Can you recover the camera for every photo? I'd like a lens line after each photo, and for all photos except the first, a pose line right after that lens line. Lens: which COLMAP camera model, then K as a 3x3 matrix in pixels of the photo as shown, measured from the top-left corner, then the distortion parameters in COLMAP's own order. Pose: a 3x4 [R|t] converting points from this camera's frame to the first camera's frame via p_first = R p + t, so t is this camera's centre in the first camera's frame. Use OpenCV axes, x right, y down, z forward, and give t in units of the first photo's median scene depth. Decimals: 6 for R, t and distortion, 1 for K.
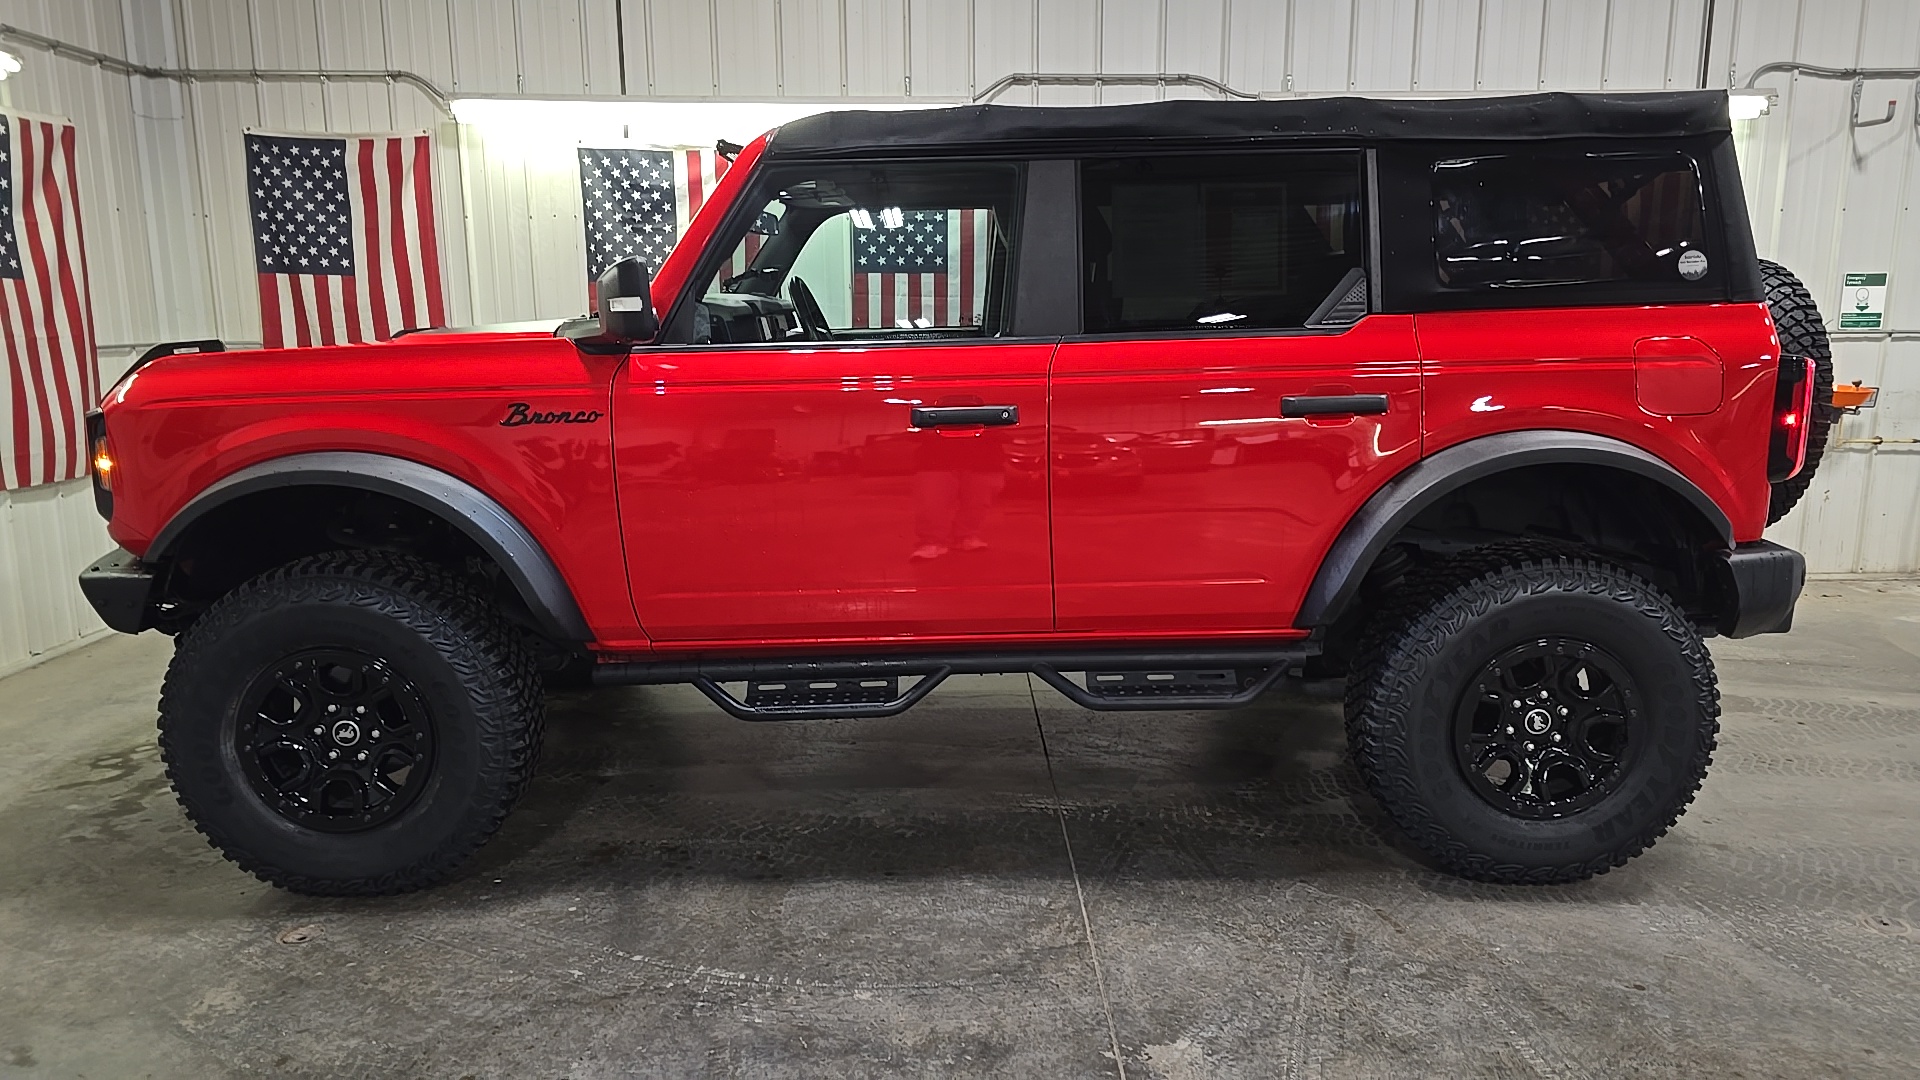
lens RADIAL K [[1225.7, 0, 960.0], [0, 1225.7, 540.0], [0, 0, 1]] dist [0.032556, -0.037053]
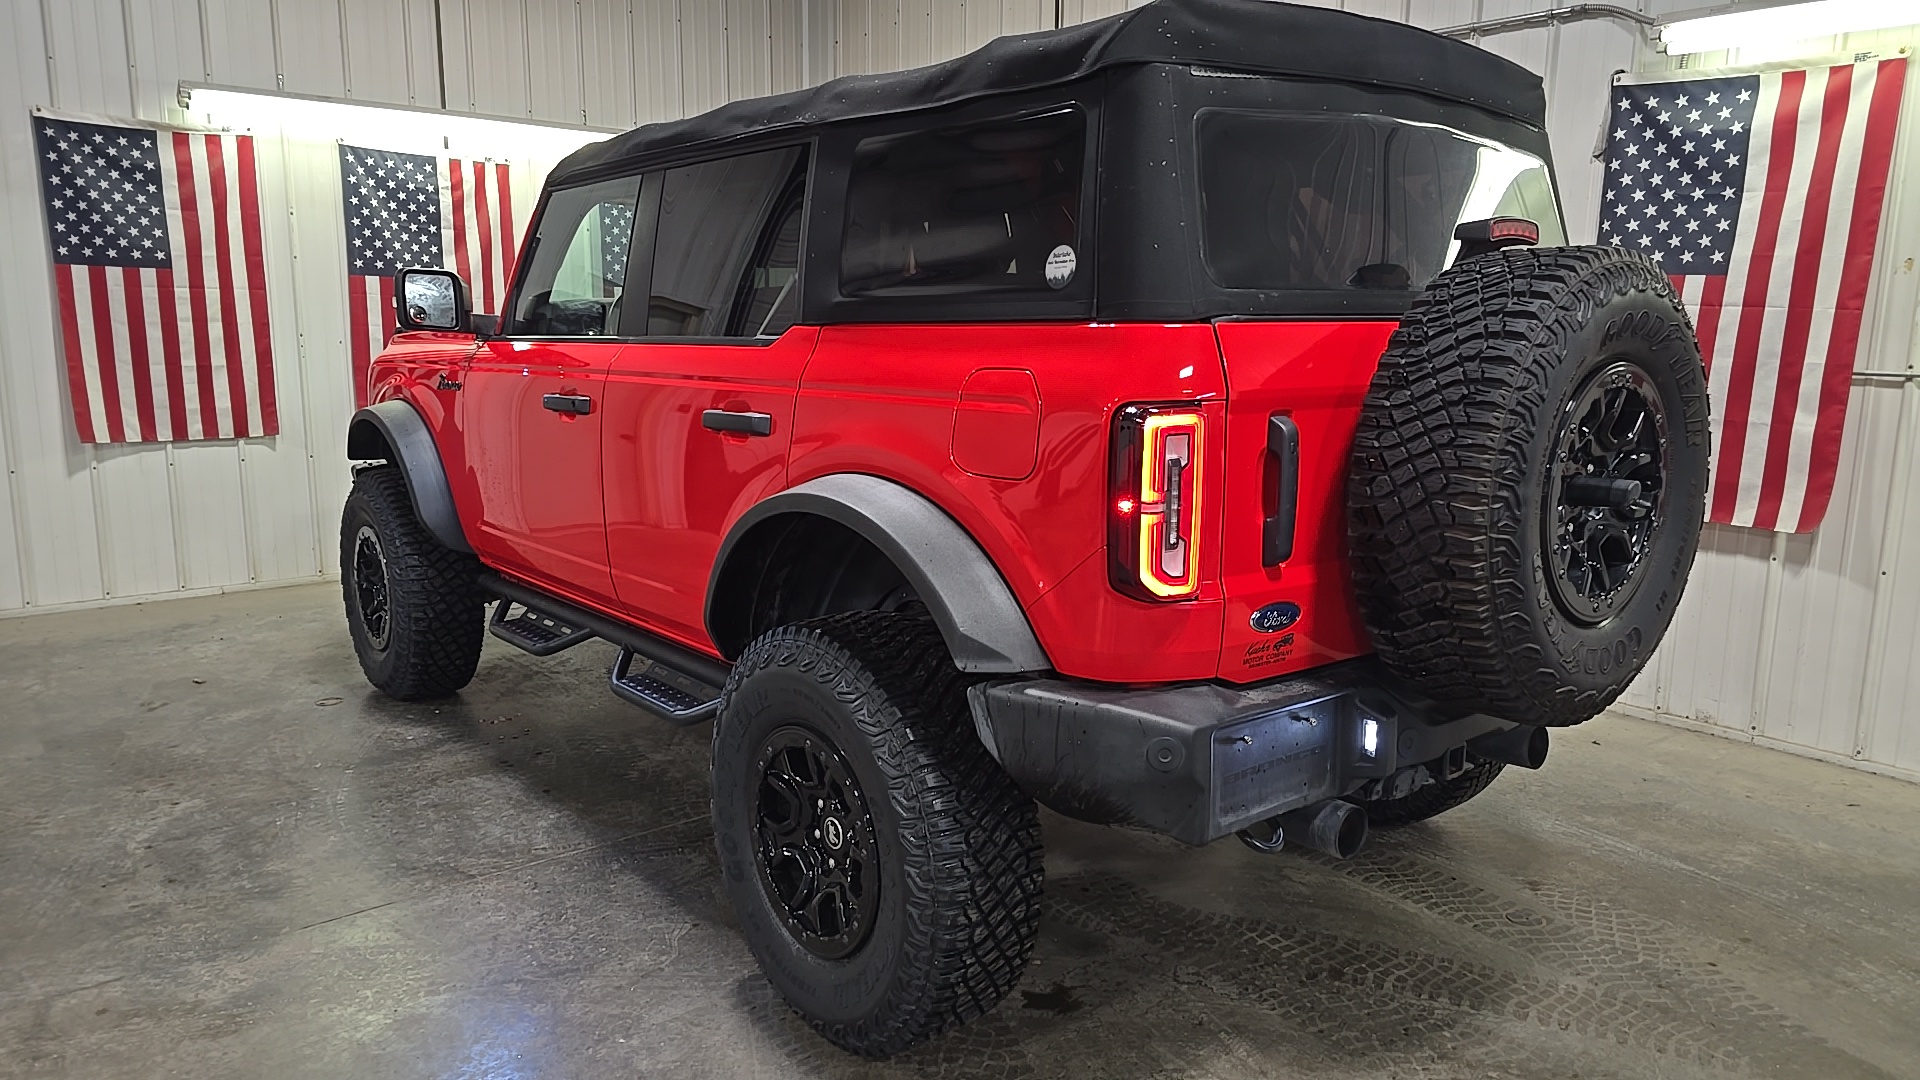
lens RADIAL K [[1286.5, 0, 960.0], [0, 1286.5, 540.0], [0, 0, 1]] dist [0.034324, -0.040051]
pose [[0.666724, 0.165435, -0.726712, 1.046051], [-0.169780, 0.983130, 0.068043, -0.105079], [0.725709, 0.078015, 0.683564, 0.450098]]
